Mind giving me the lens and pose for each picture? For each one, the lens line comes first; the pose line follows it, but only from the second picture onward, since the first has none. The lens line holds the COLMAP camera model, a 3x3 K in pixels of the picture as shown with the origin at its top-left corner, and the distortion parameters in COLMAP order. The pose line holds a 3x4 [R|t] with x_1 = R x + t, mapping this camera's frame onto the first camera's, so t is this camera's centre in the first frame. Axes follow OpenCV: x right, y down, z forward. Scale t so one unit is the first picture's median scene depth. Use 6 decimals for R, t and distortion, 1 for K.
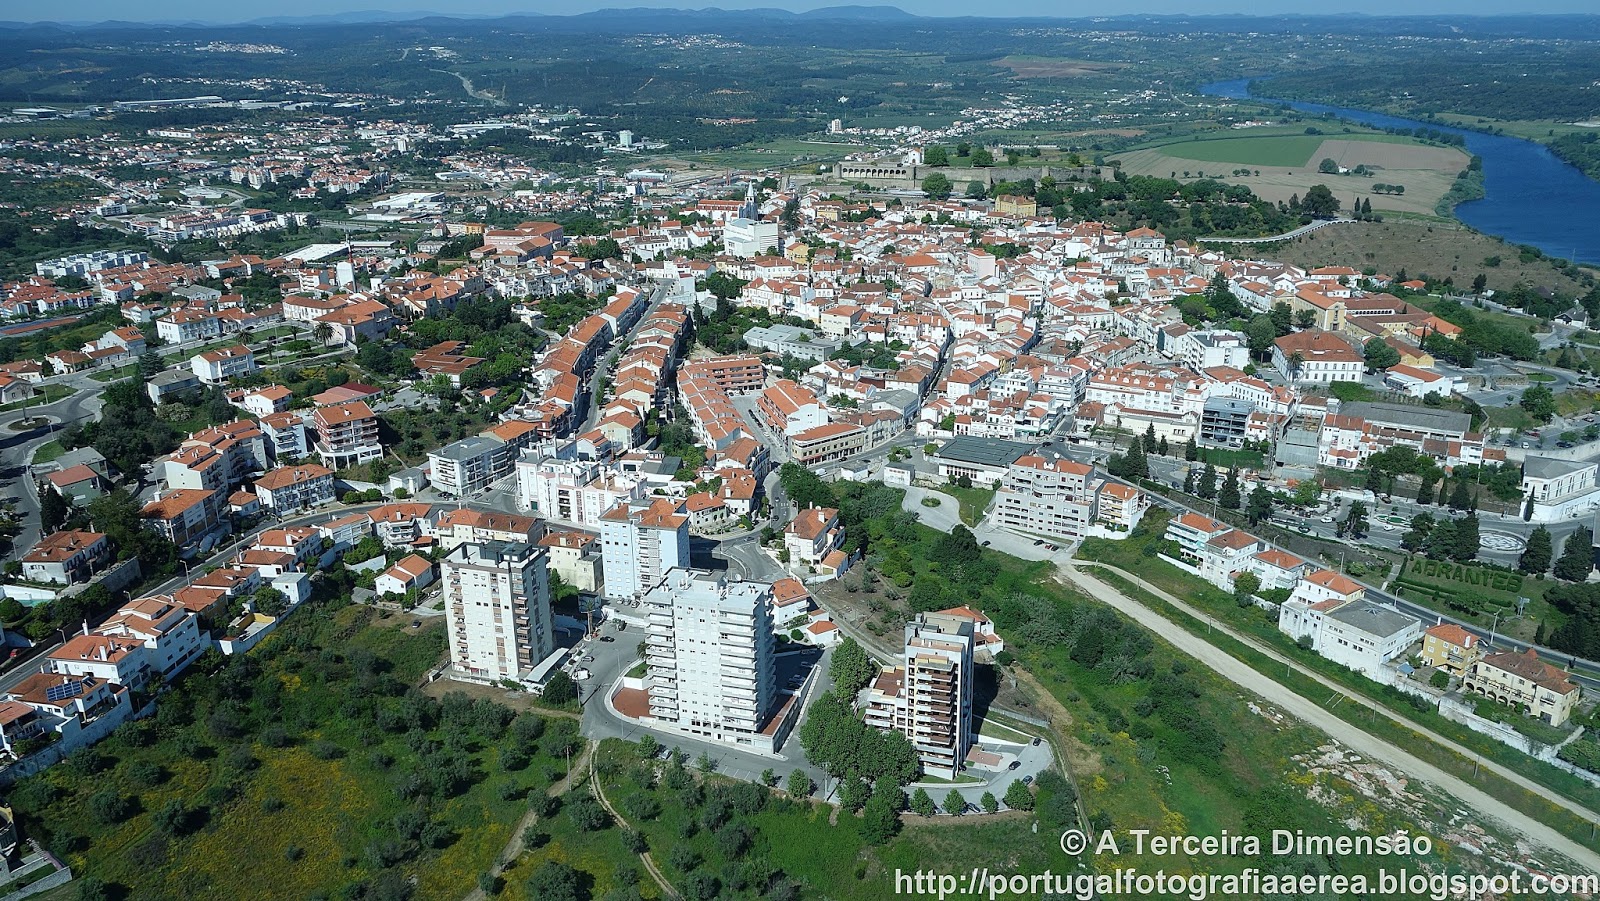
lens RADIAL K [[1264.3, 0, 797.5], [0, 1264.3, 443.9], [0, 0, 1]] dist [-0.003592, 0.007083]
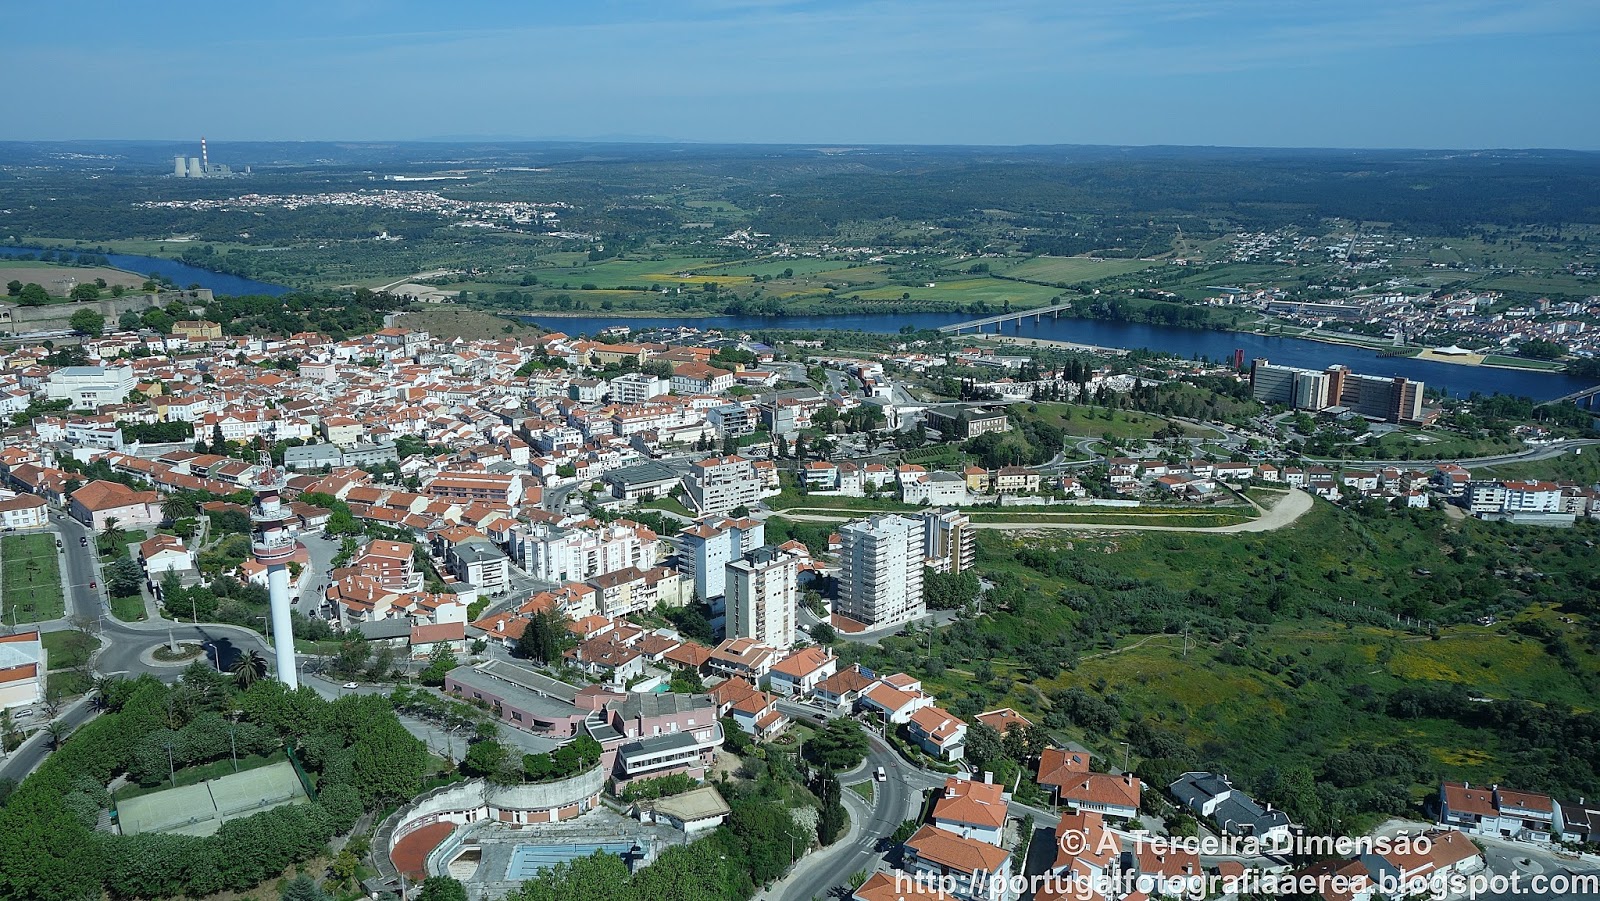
lens RADIAL K [[1264.3, 0, 804.5], [0, 1264.3, 452.0], [0, 0, 1]] dist [-0.003592, 0.007083]
pose [[0.435138, -0.200182, 0.877828, -1.048133], [0.275146, 0.957895, 0.082051, -0.088102], [-0.857292, 0.205827, 0.471896, 0.250288]]
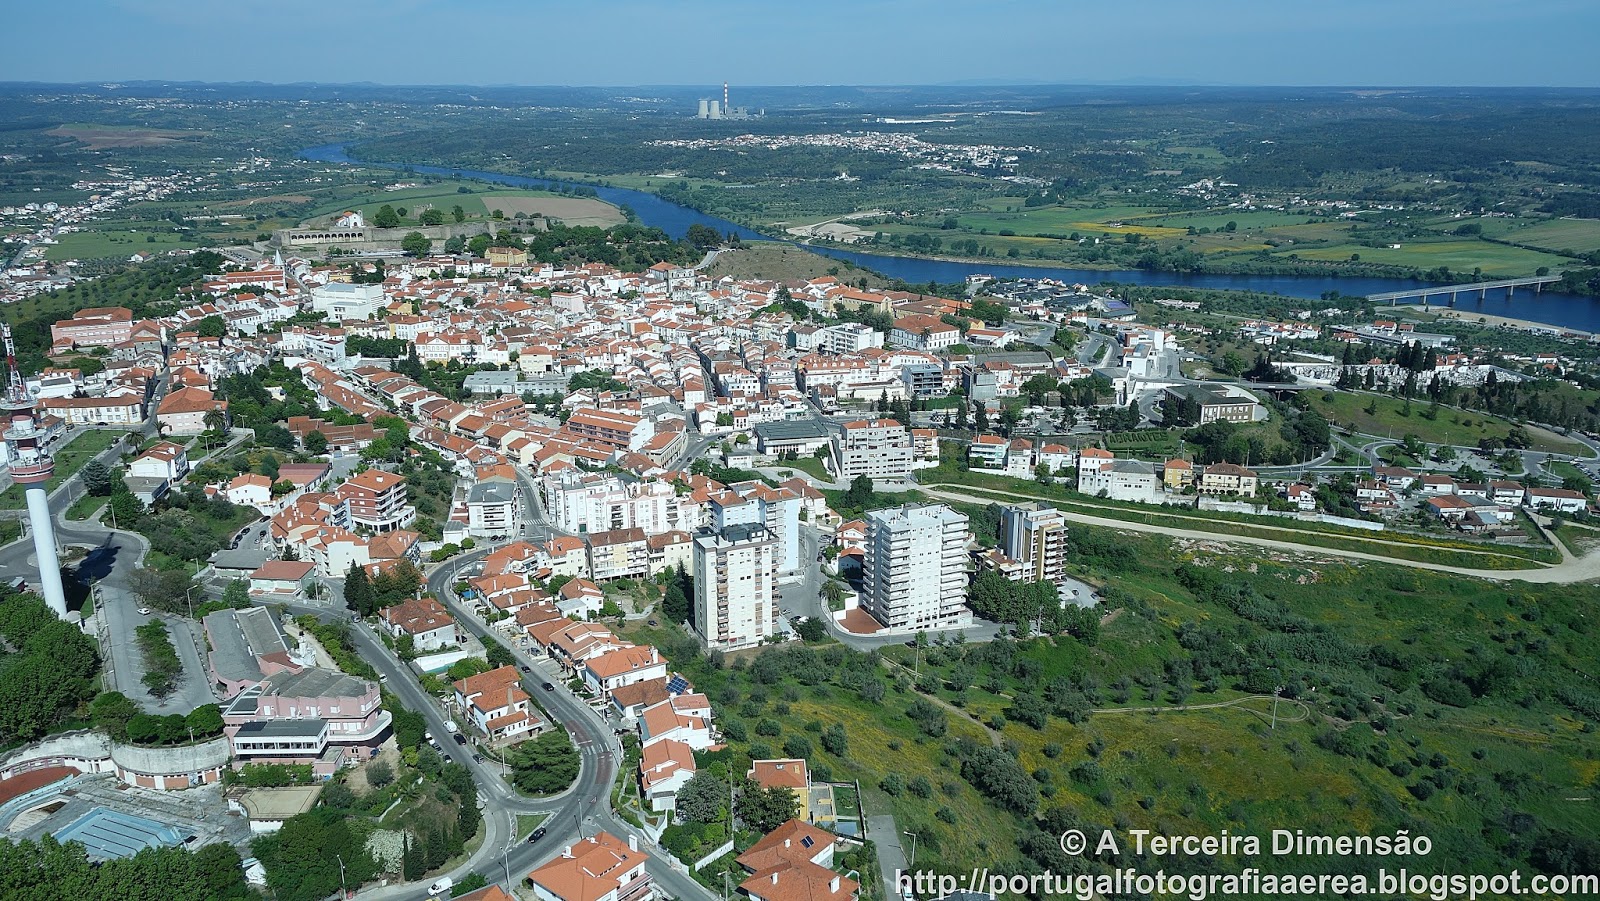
lens RADIAL K [[1264.3, 0, 799.8], [0, 1264.3, 455.6], [0, 0, 1]] dist [-0.003592, 0.007083]
pose [[0.749998, -0.174150, 0.638102, -0.724138], [0.200087, 0.979253, 0.032082, -0.009136], [-0.630450, 0.103614, 0.769283, 0.041753]]
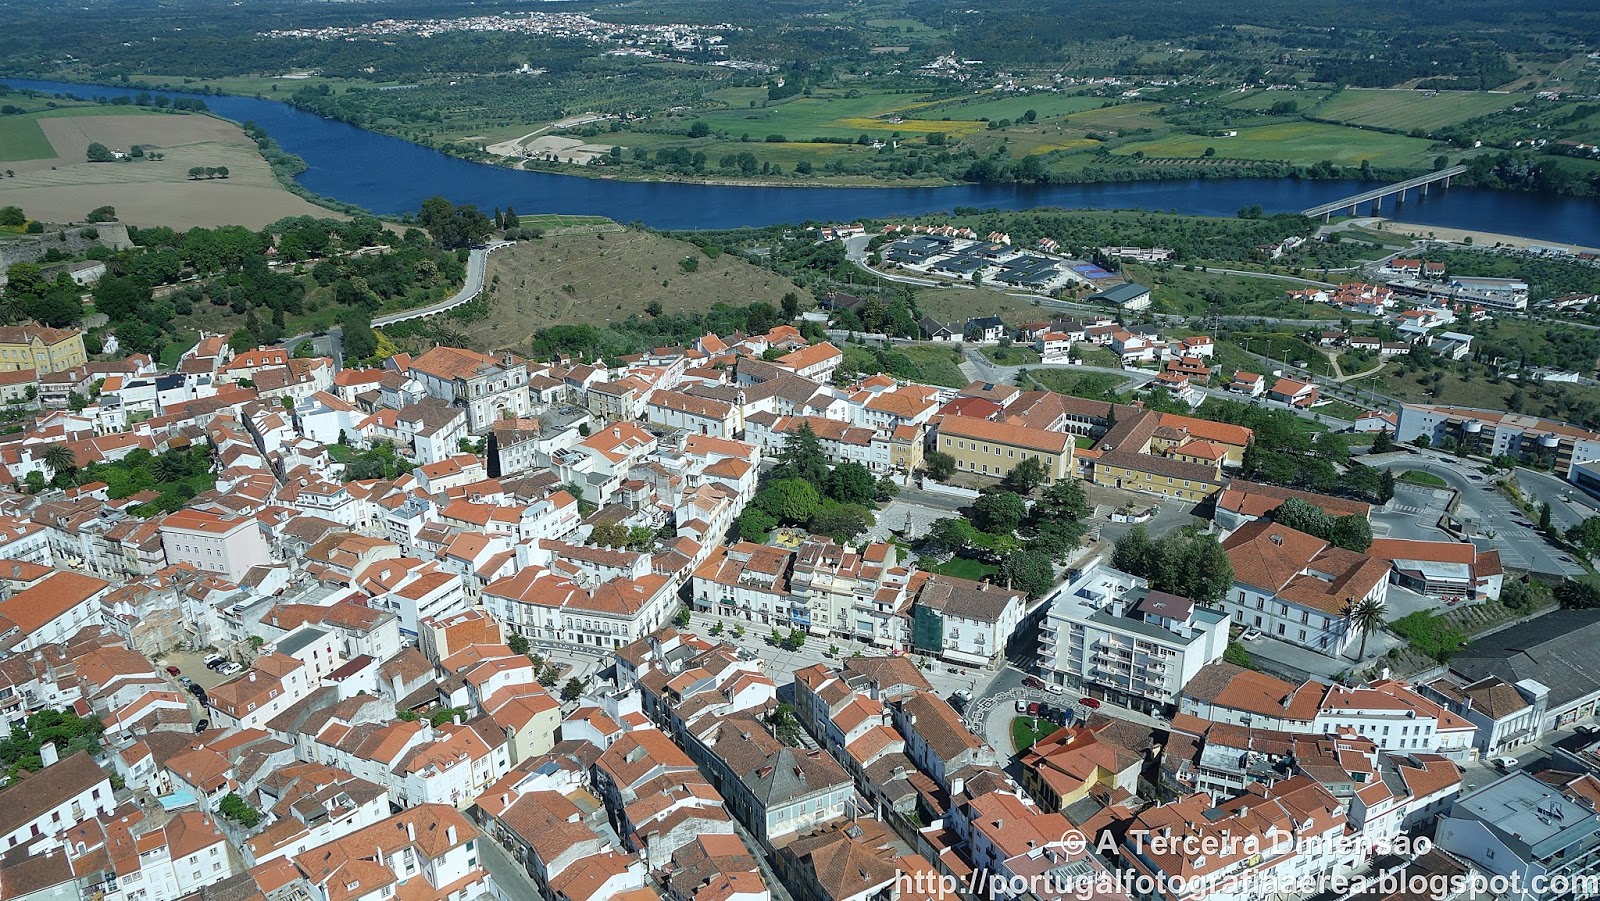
lens RADIAL K [[1264.3, 0, 797.9], [0, 1264.3, 453.3], [0, 0, 1]] dist [-0.003592, 0.007083]
pose [[0.543215, -0.304064, 0.782600, -0.086472], [0.274331, 0.945236, 0.176836, -0.312982], [-0.793511, 0.118632, 0.596880, 1.032178]]
